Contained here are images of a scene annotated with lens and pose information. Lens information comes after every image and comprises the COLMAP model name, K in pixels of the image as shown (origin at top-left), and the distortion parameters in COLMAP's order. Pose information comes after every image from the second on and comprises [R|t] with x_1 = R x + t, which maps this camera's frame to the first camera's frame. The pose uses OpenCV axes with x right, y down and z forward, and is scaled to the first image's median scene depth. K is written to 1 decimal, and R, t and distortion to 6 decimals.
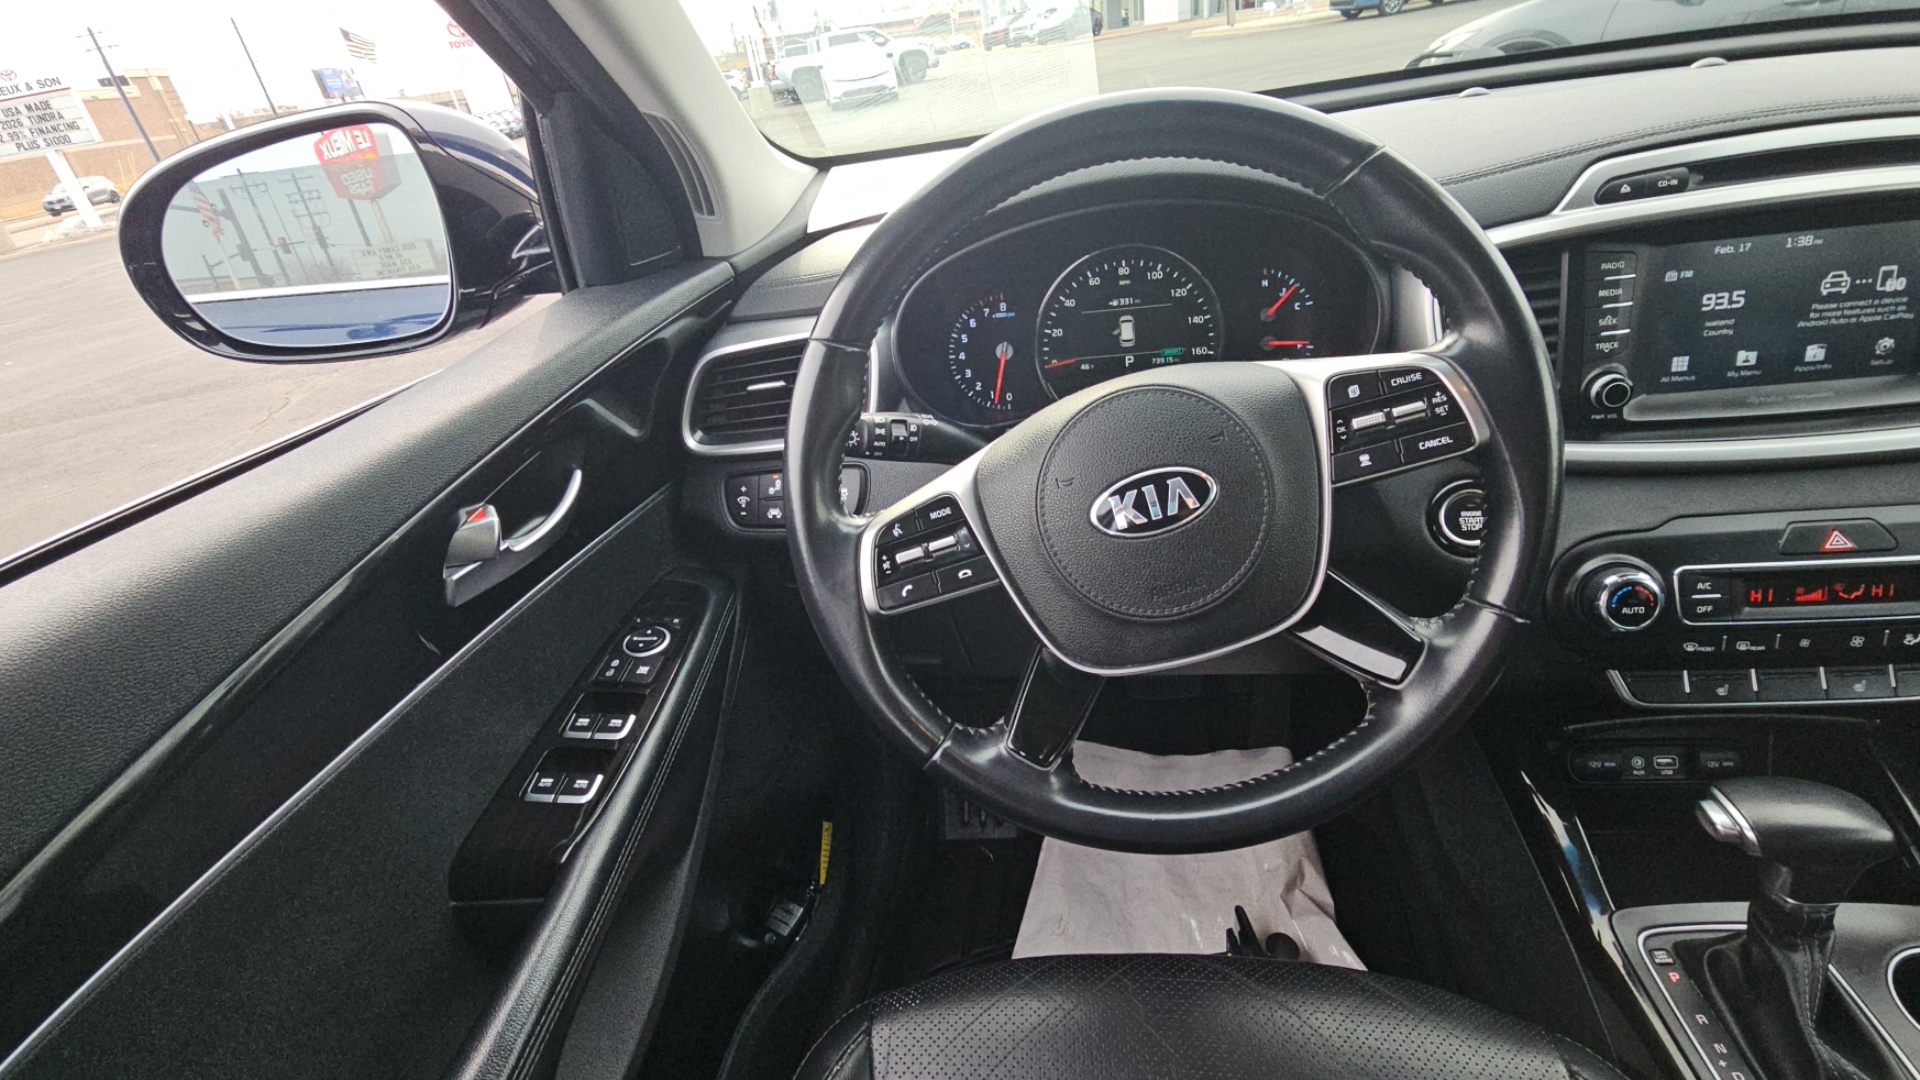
lens RADIAL K [[860.1, 0, 976.7], [0, 860.1, 546.7], [0, 0, 1]] dist [0.005873, -0.005666]
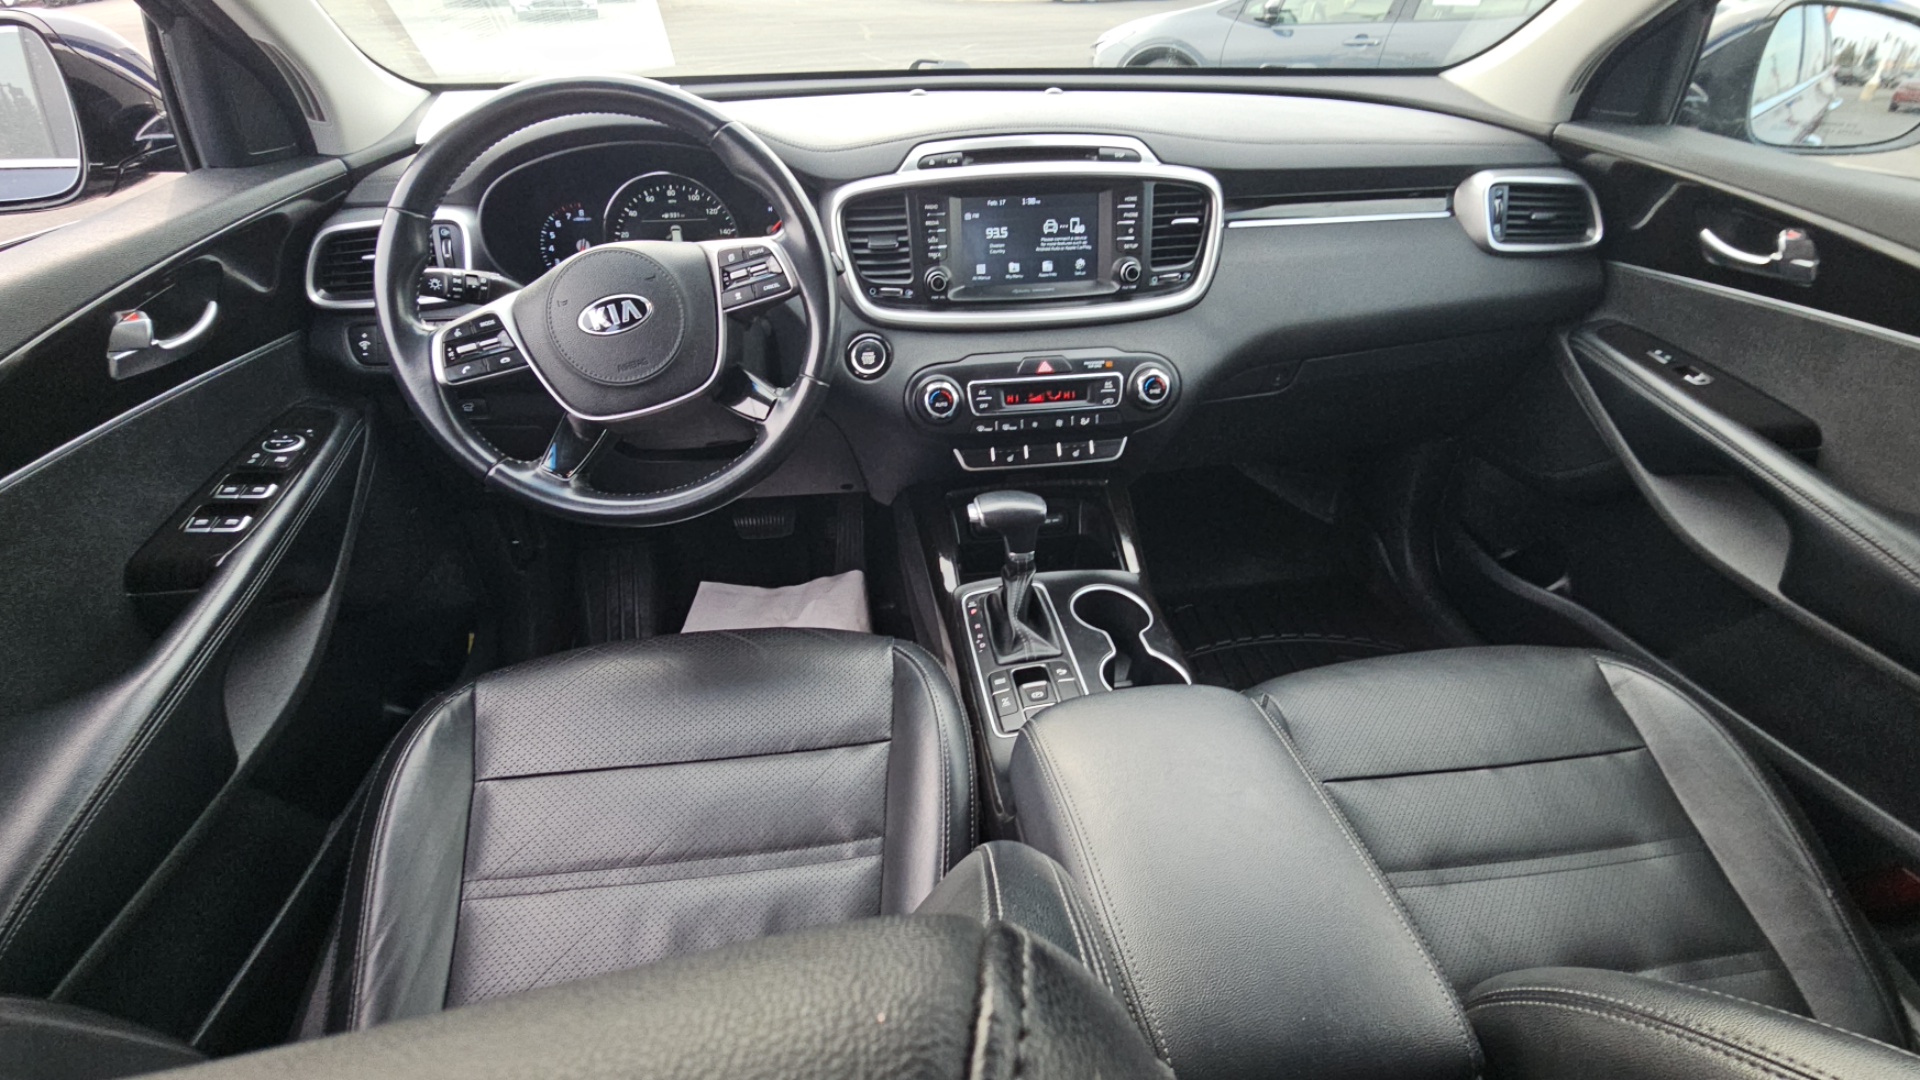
lens RADIAL K [[860.1, 0, 985.5], [0, 860.1, 550.0], [0, 0, 1]] dist [0.005873, -0.005666]
pose [[0.954698, -0.037745, 0.295174, 0.288235], [0.023029, 0.998320, 0.053174, 0.259853], [-0.296685, -0.043967, 0.953963, -0.681441]]
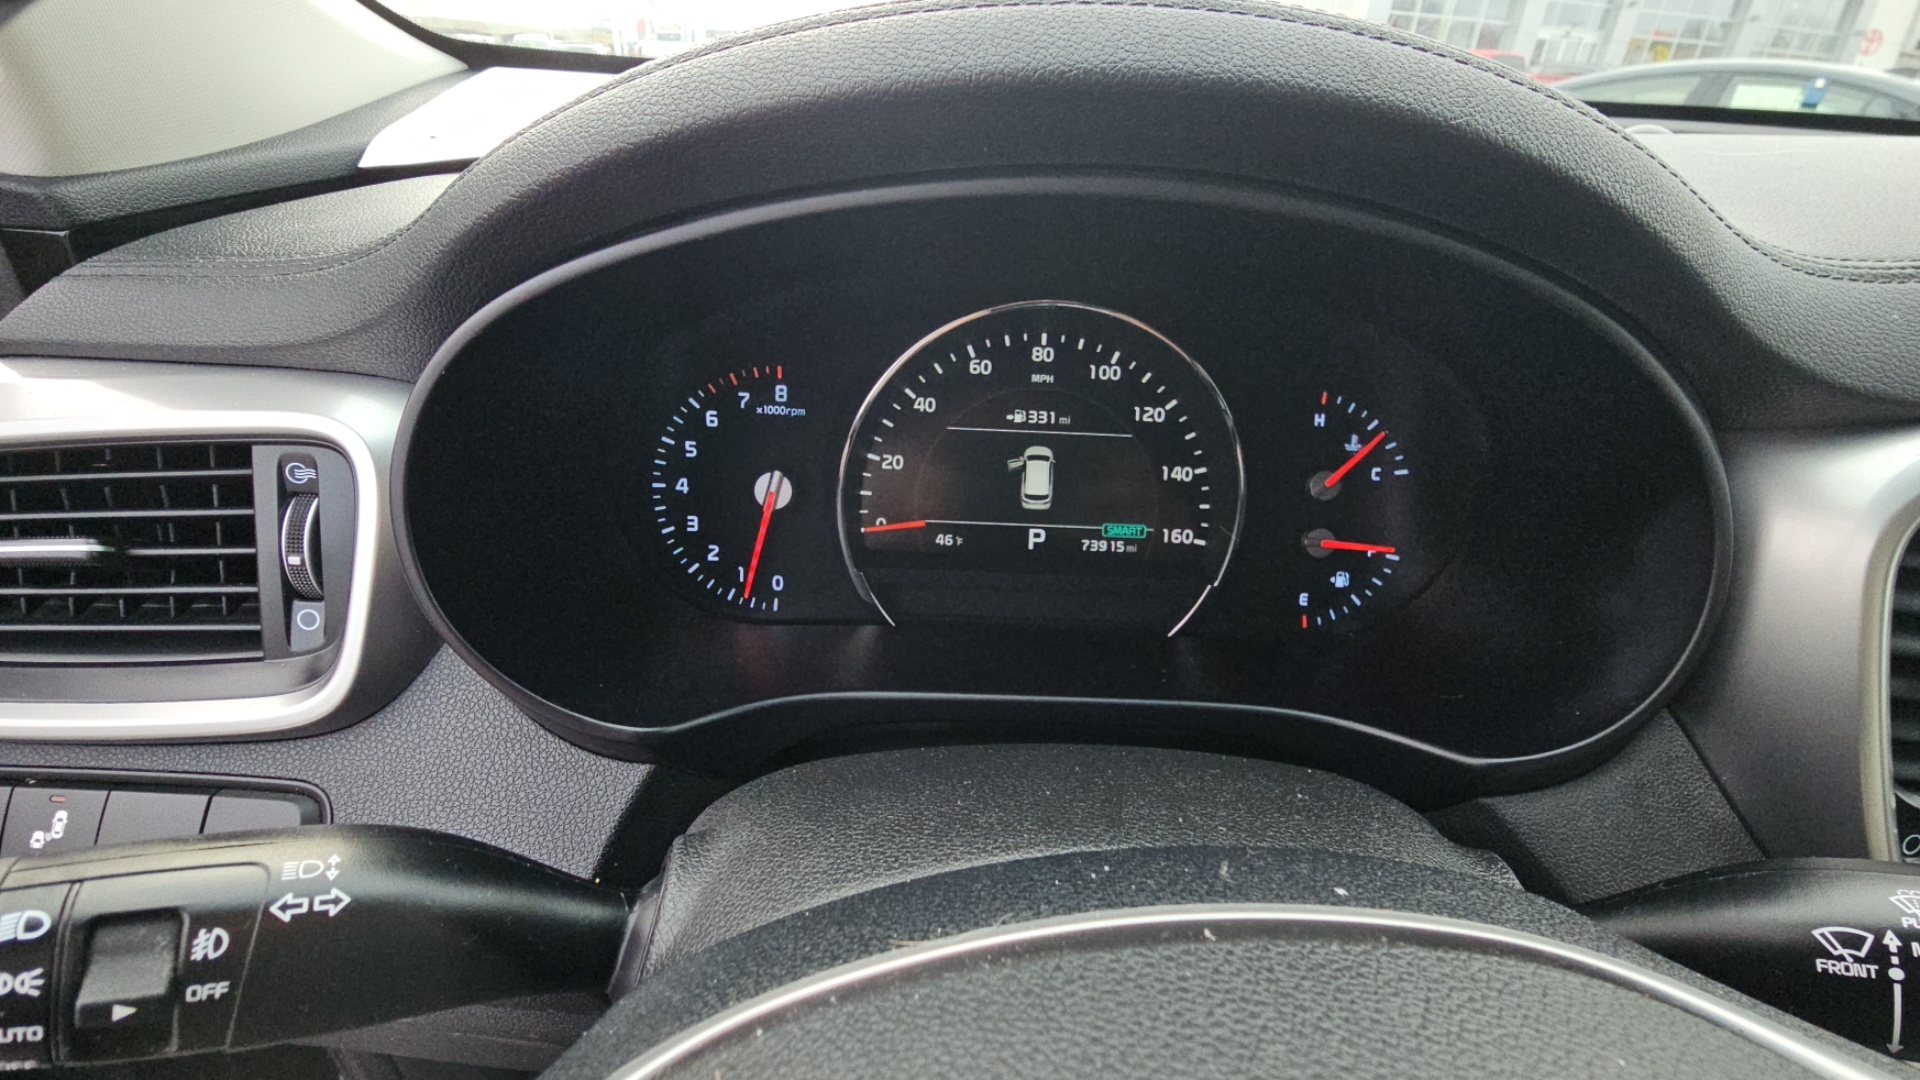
lens RADIAL K [[860.1, 0, 977.4], [0, 860.1, 539.6], [0, 0, 1]] dist [0.005873, -0.005666]
pose [[0.978435, 0.097879, 0.181892, 0.075273], [-0.090005, 0.994631, -0.051073, -0.245487], [-0.185915, 0.033601, 0.981991, 0.697017]]
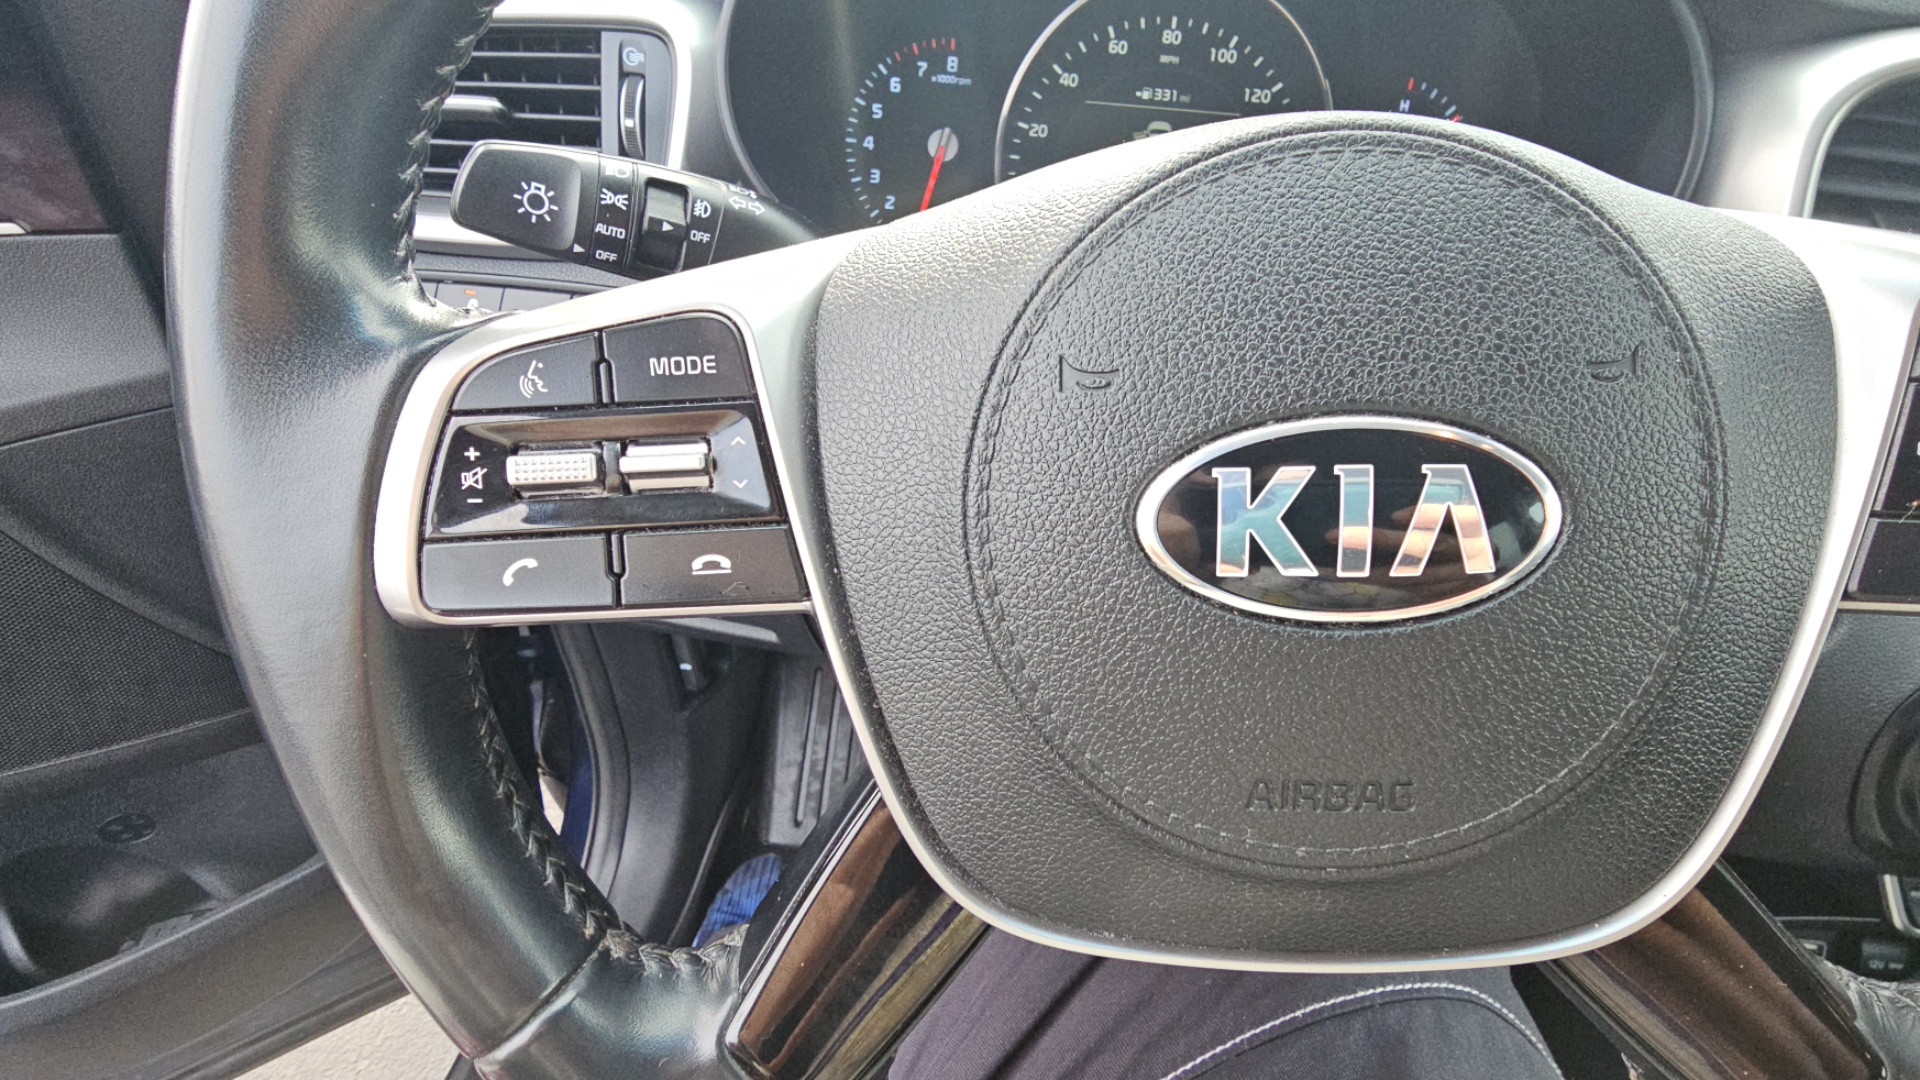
lens RADIAL K [[860.1, 0, 975.5], [0, 860.1, 544.5], [0, 0, 1]] dist [0.005873, -0.005666]
pose [[0.982603, 0.141413, 0.120390, 0.028742], [-0.154267, 0.982421, 0.105126, -0.040409], [-0.103407, -0.121869, 0.987145, 0.529358]]
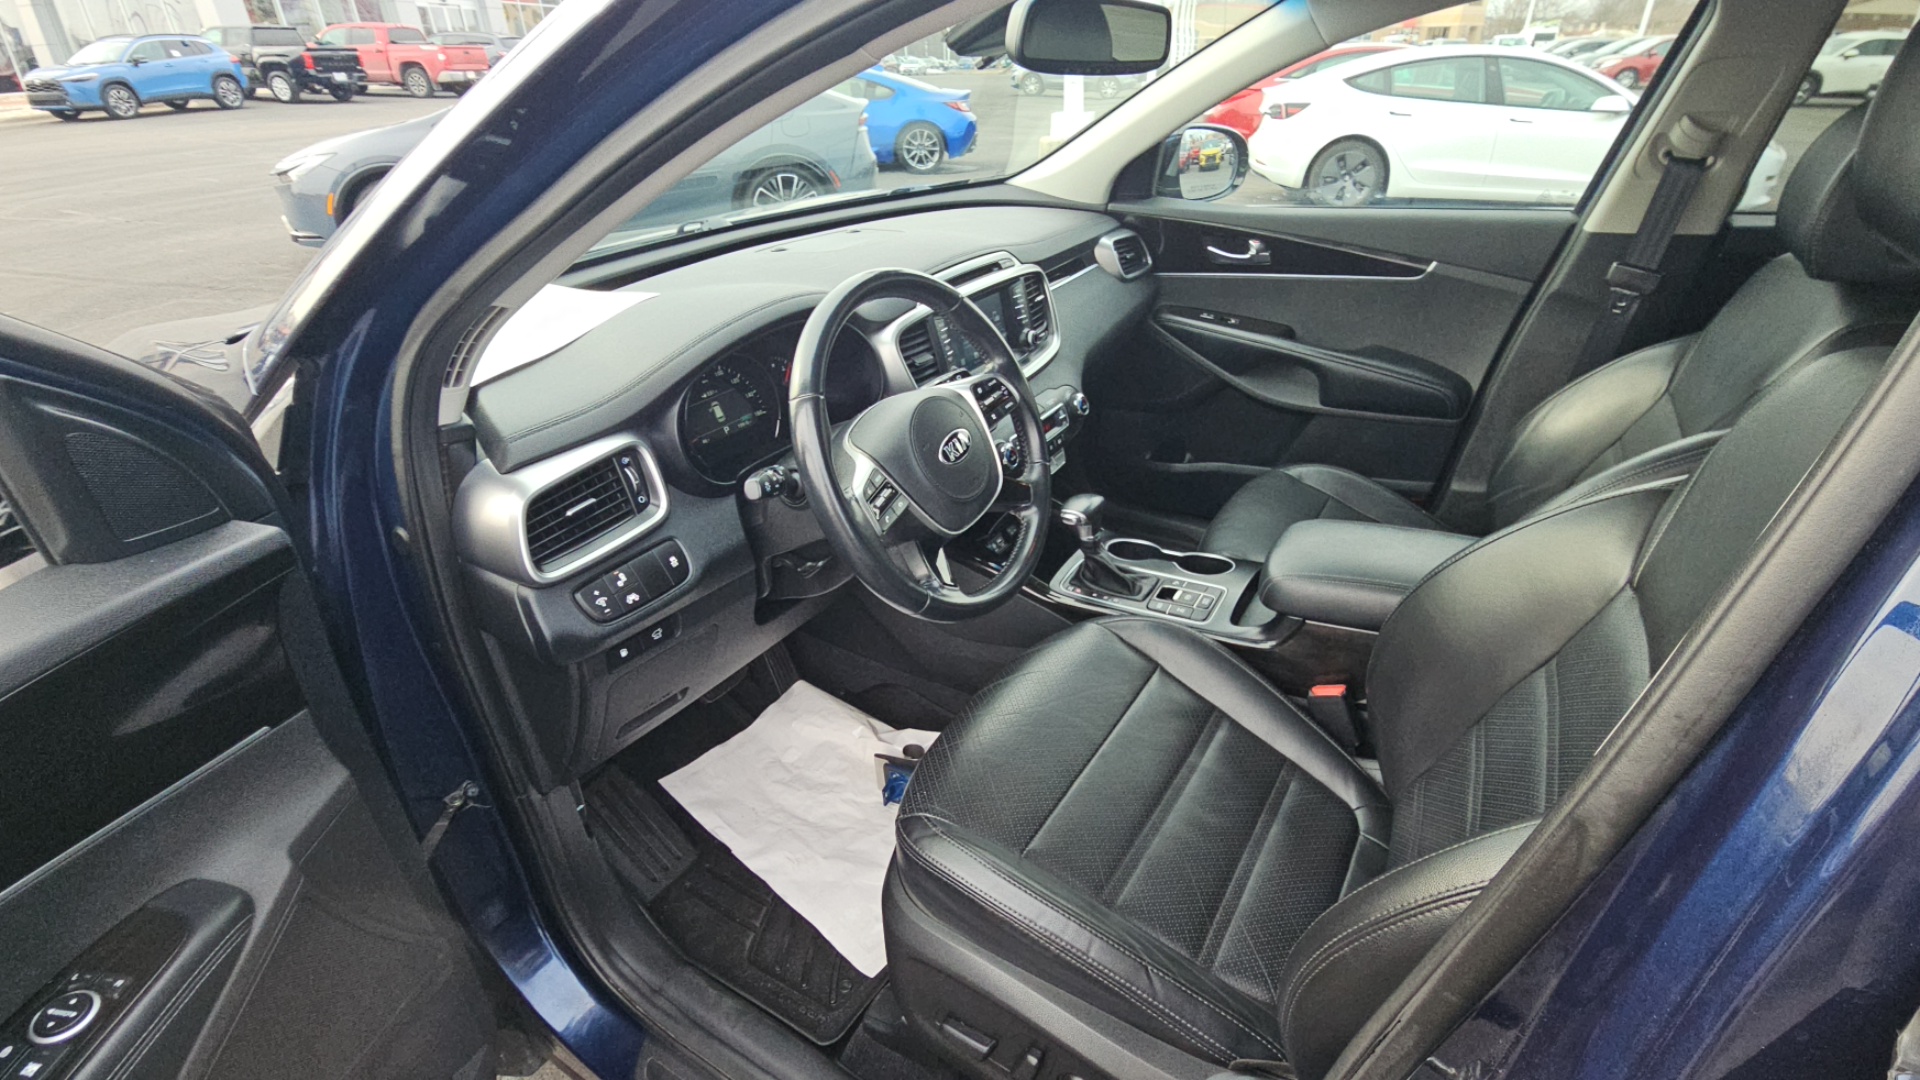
lens RADIAL K [[860.1, 0, 999.6], [0, 860.1, 545.1], [0, 0, 1]] dist [0.005873, -0.005666]
pose [[0.403137, -0.338589, 0.850199, -1.265019], [0.425388, 0.891900, 0.153492, -0.085903], [-0.810263, 0.299786, 0.503589, -0.096967]]
